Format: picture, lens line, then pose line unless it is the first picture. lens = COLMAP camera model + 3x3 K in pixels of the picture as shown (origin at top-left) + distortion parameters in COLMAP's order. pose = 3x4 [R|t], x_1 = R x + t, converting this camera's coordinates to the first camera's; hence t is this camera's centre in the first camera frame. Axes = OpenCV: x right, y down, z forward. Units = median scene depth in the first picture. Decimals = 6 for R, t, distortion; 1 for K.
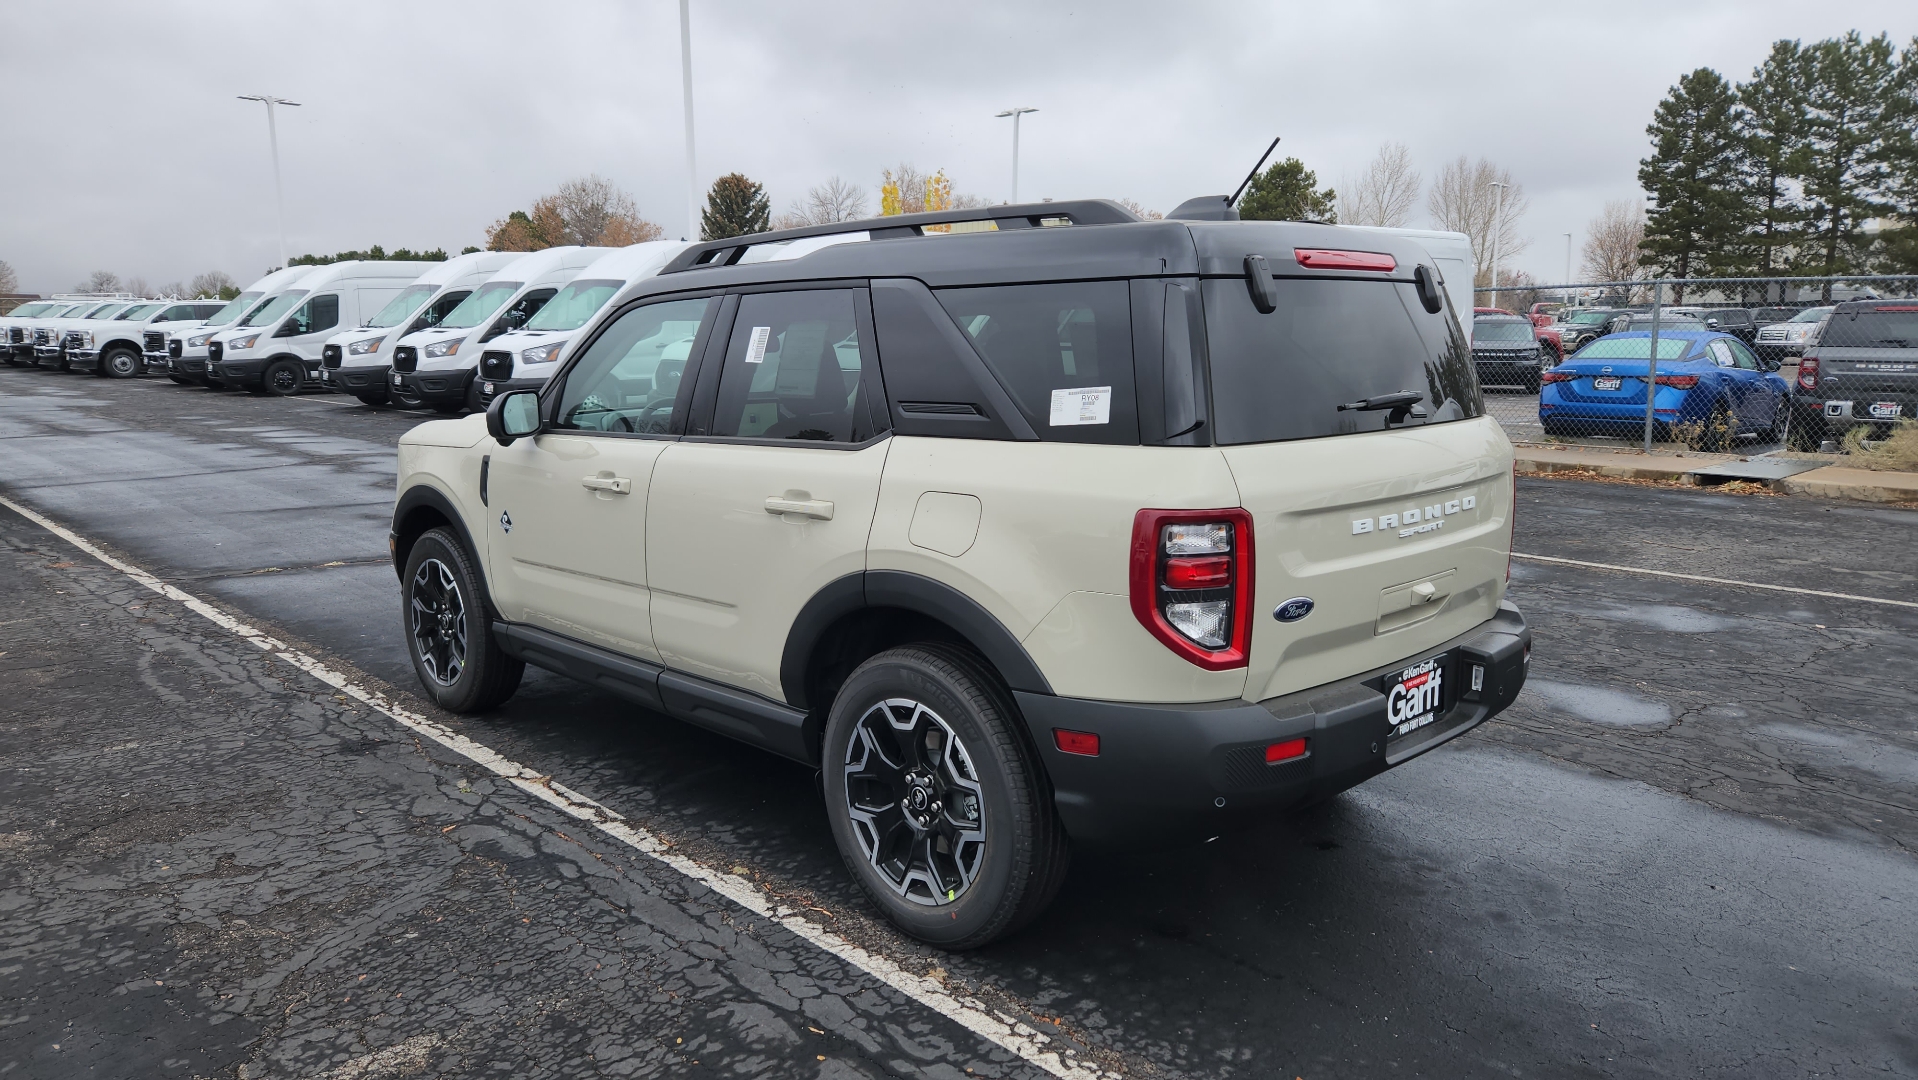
lens RADIAL K [[1271.3, 0, 924.3], [0, 1271.3, 536.6], [0, 0, 1]] dist [0.071413, -0.057841]
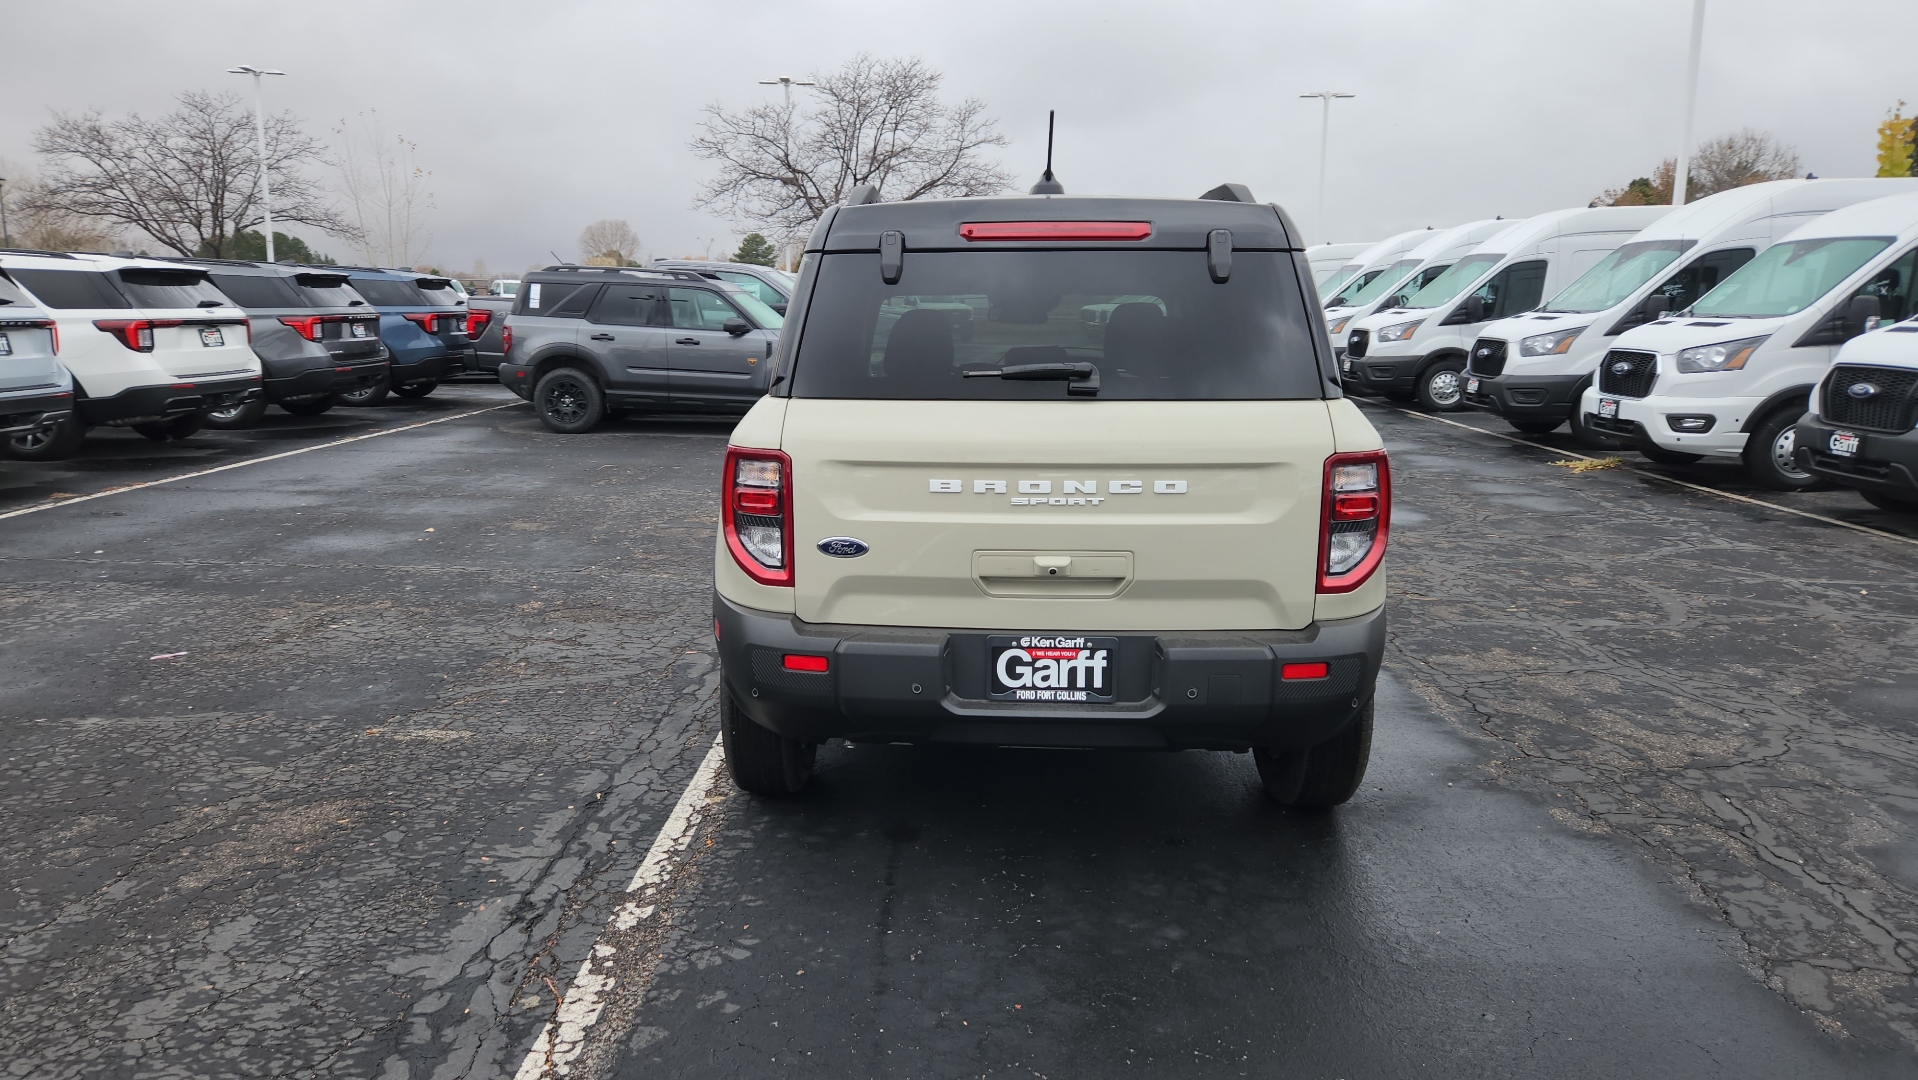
lens RADIAL K [[1271.6, 0, 922.2], [0, 1271.6, 553.0], [0, 0, 1]] dist [0.073485, -0.059292]
pose [[0.694910, 0.139586, -0.705419, 0.848361], [-0.120372, 0.989718, 0.077263, -0.025136], [0.708951, 0.031222, 0.704567, 0.188258]]
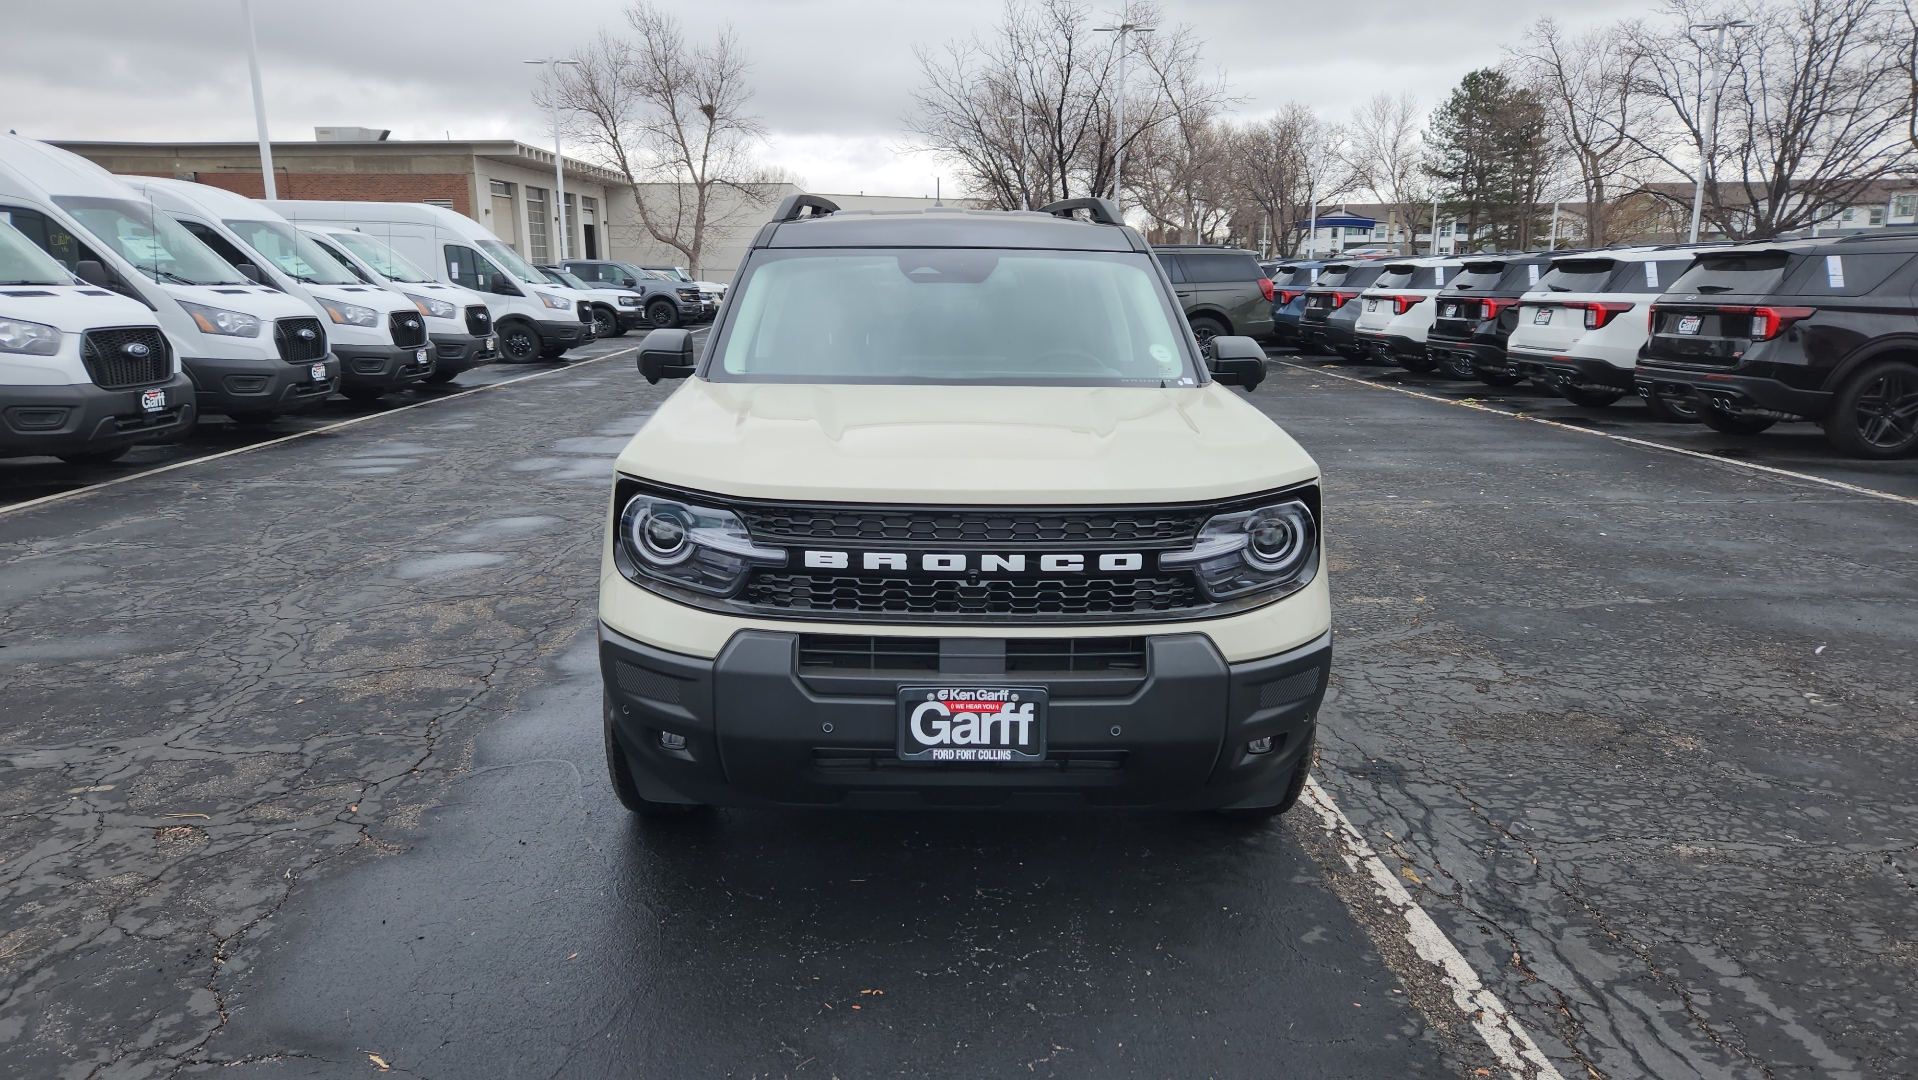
lens RADIAL K [[1284.8, 0, 917.4], [0, 1284.8, 542.3], [0, 0, 1]] dist [0.078884, -0.065490]
pose [[-0.731002, -0.142455, 0.667340, -0.974706], [0.101908, 0.944208, 0.313187, -0.356810], [-0.674722, 0.296947, -0.675701, 2.219380]]
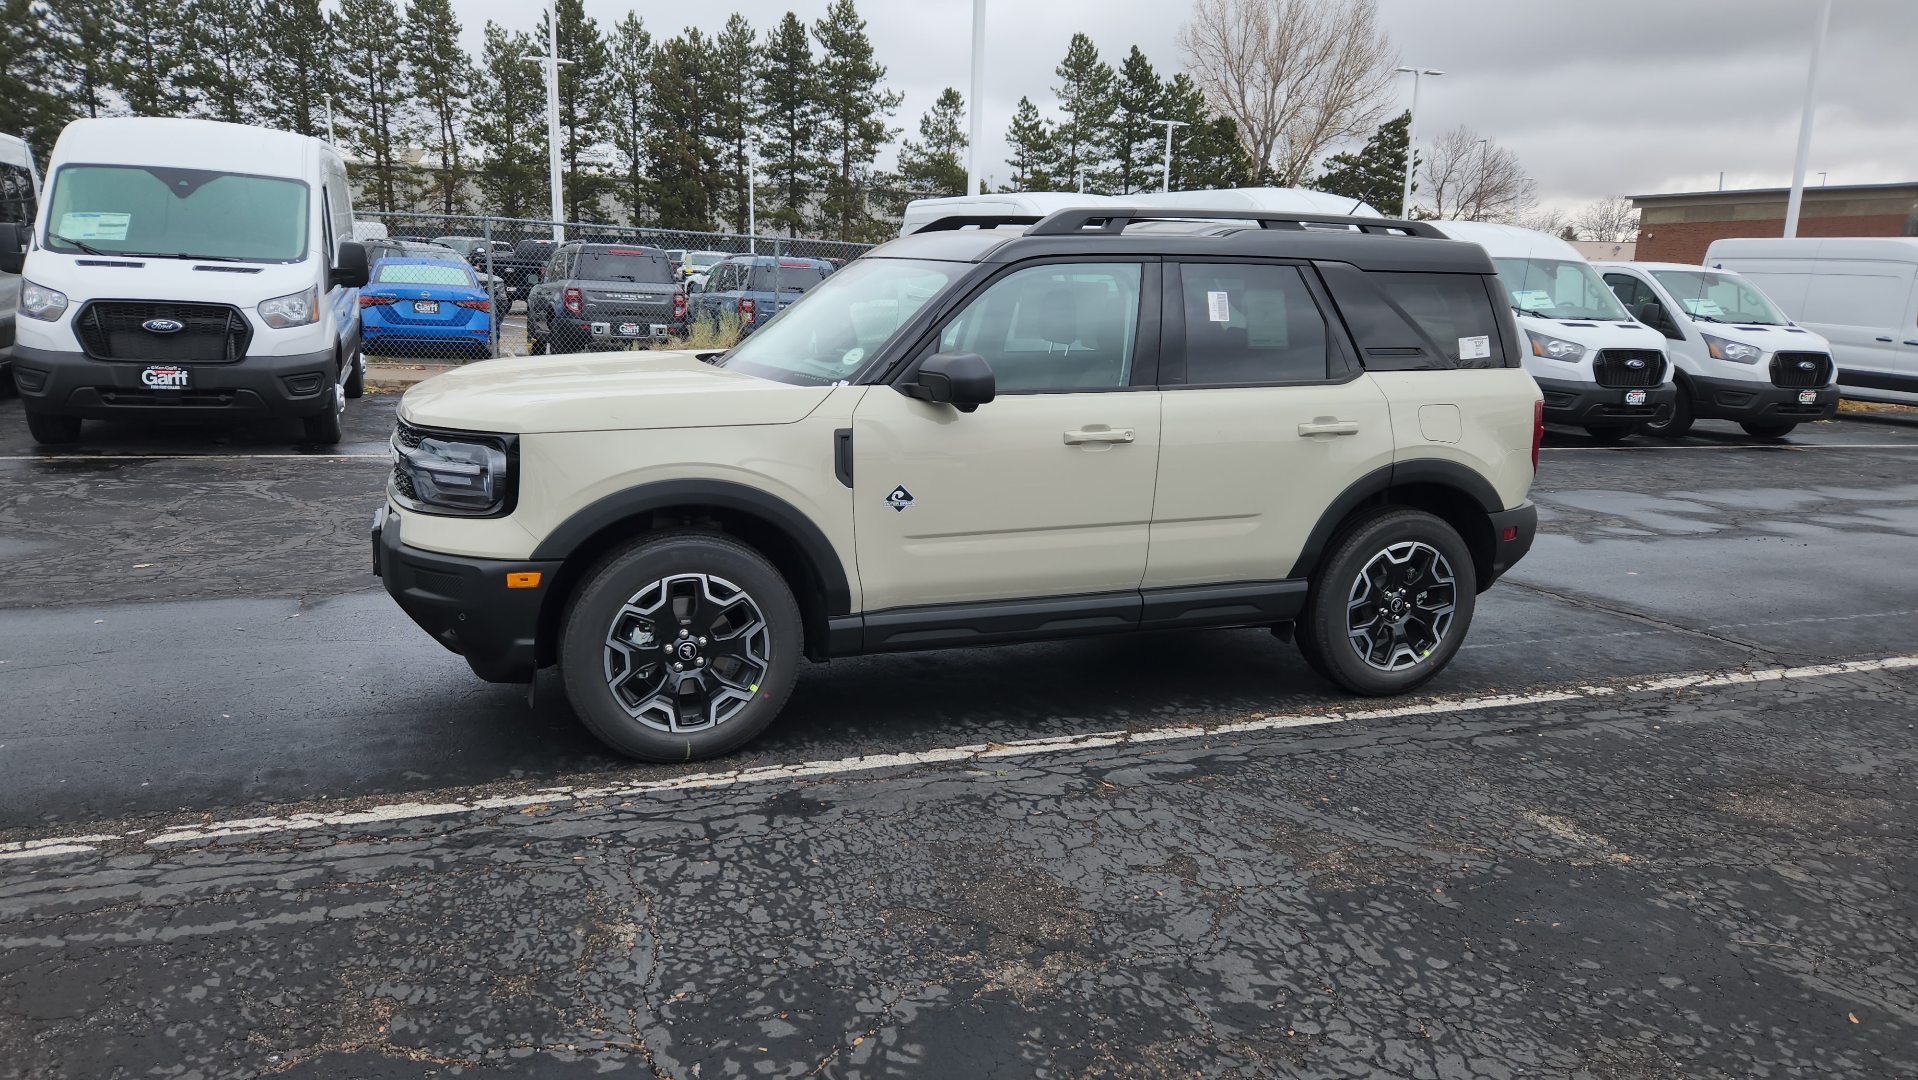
lens RADIAL K [[1271.1, 0, 921.3], [0, 1271.1, 544.7], [0, 0, 1]] dist [0.073519, -0.059452]
pose [[0.389581, -0.172389, 0.904715, -1.396906], [0.105188, 0.984227, 0.142244, -0.129293], [-0.914966, 0.039750, 0.401569, 0.766940]]
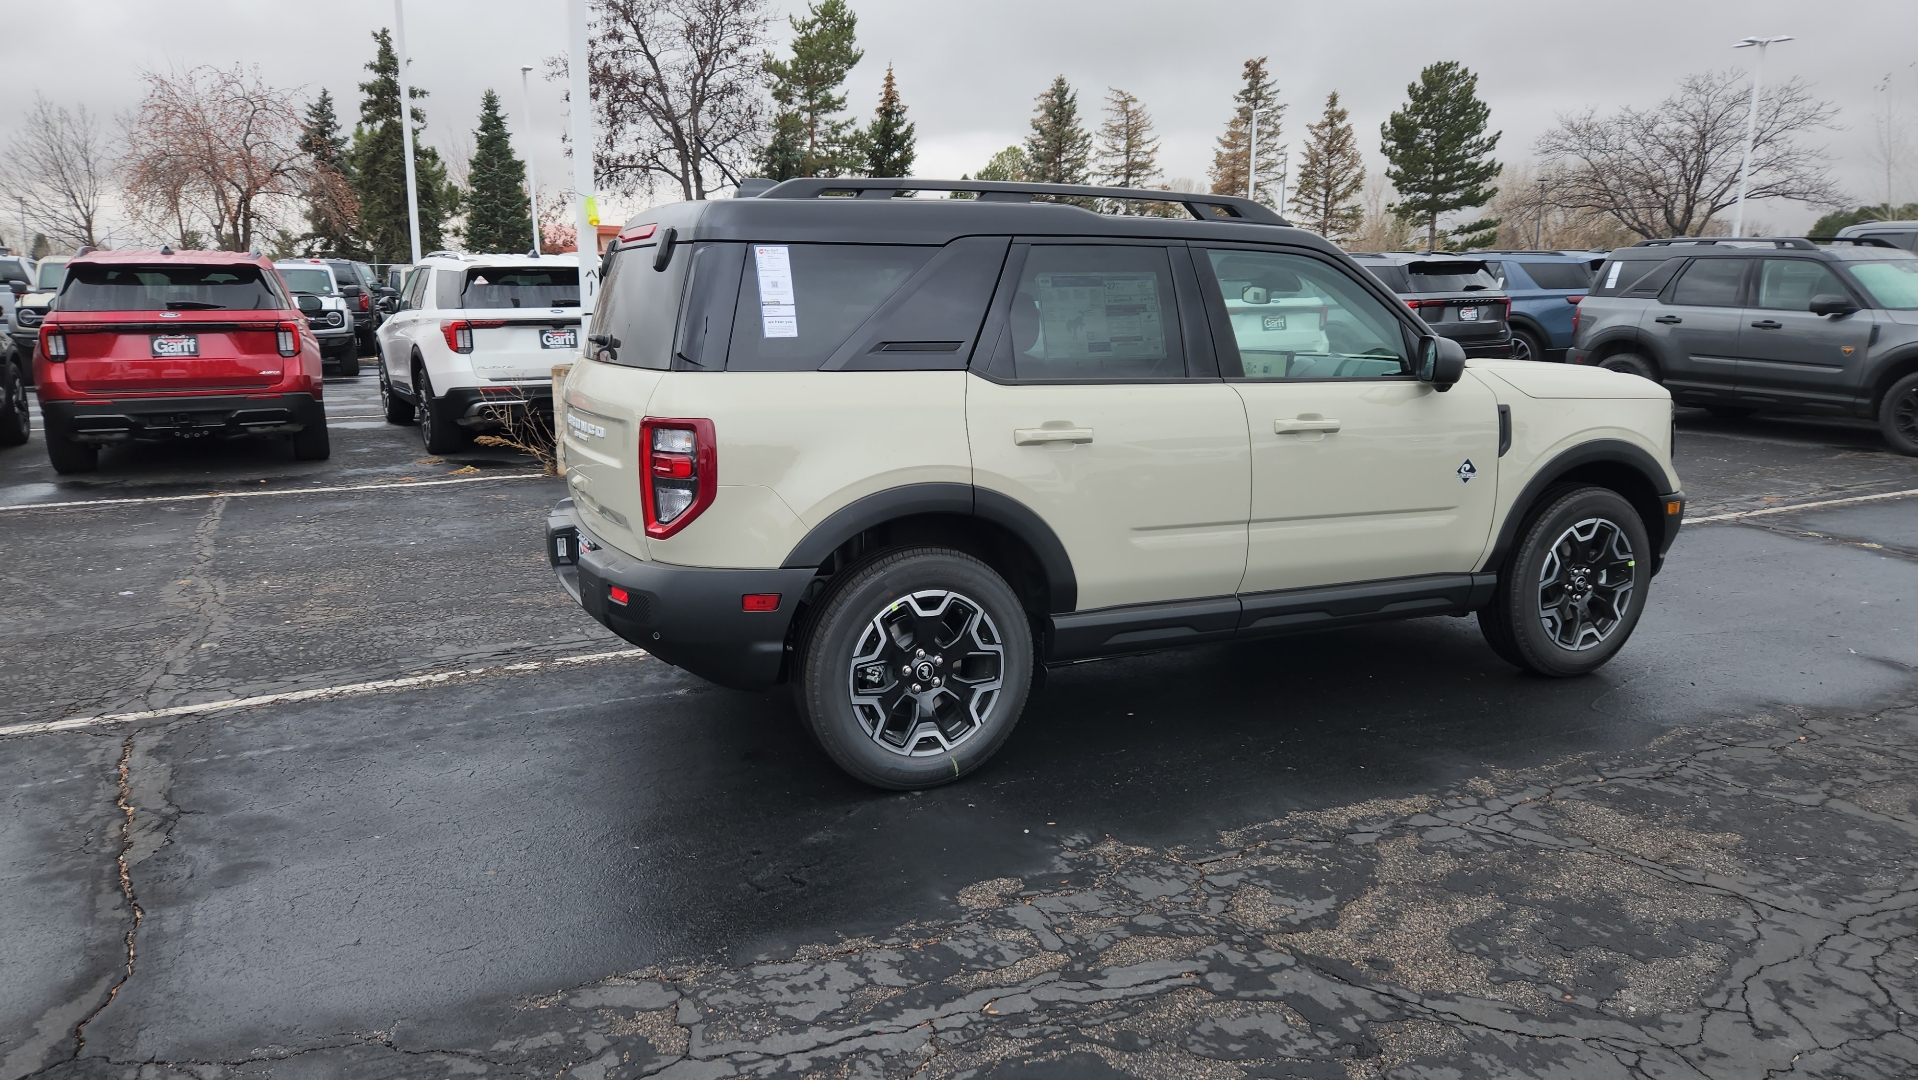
lens RADIAL K [[1282.3, 0, 931.3], [0, 1282.3, 544.1], [0, 0, 1]] dist [0.084517, -0.078050]
pose [[-0.317761, 0.182809, -0.930381, 1.298189], [-0.142647, 0.960853, 0.237516, -0.226767], [0.937379, 0.208189, -0.279244, 1.454890]]
